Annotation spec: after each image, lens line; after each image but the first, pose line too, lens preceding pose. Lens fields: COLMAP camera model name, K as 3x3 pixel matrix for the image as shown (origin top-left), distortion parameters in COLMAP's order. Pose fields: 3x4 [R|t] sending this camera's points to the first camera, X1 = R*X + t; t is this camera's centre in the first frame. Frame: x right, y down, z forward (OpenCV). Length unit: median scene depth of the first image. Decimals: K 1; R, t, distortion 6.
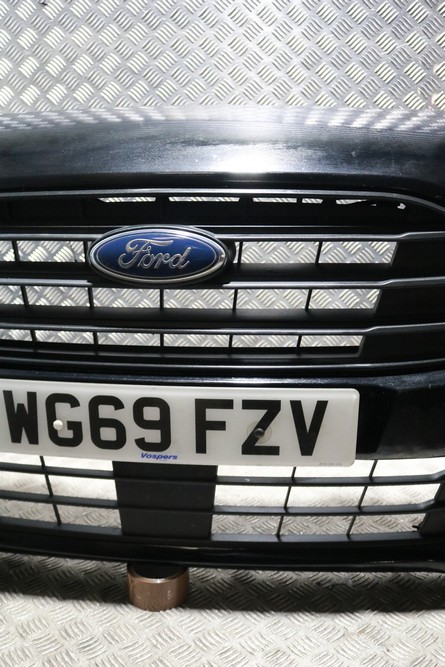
lens RADIAL K [[580.8, 0, 221.7], [0, 580.8, 324.1], [0, 0, 1]] dist [-0.013986, 0.006555]
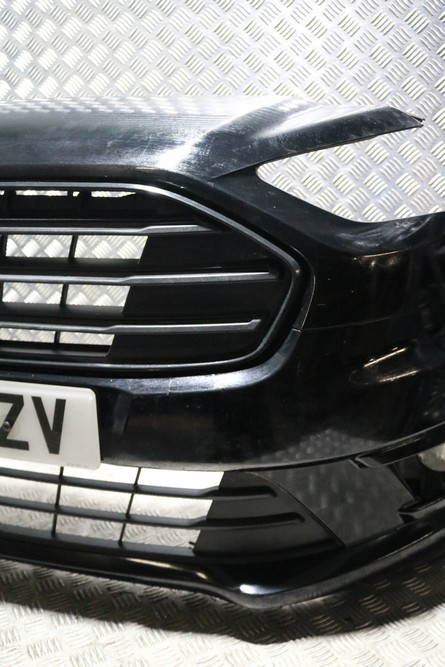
lens RADIAL K [[630.7, 0, 222.5], [0, 630.7, 333.5], [0, 0, 1]] dist [-0.060090, 0.007395]
pose [[0.981044, 0.050891, -0.186982, 0.570824], [-0.049637, 0.998702, 0.011386, -0.002704], [0.187318, -0.001889, 0.982297, 0.015673]]
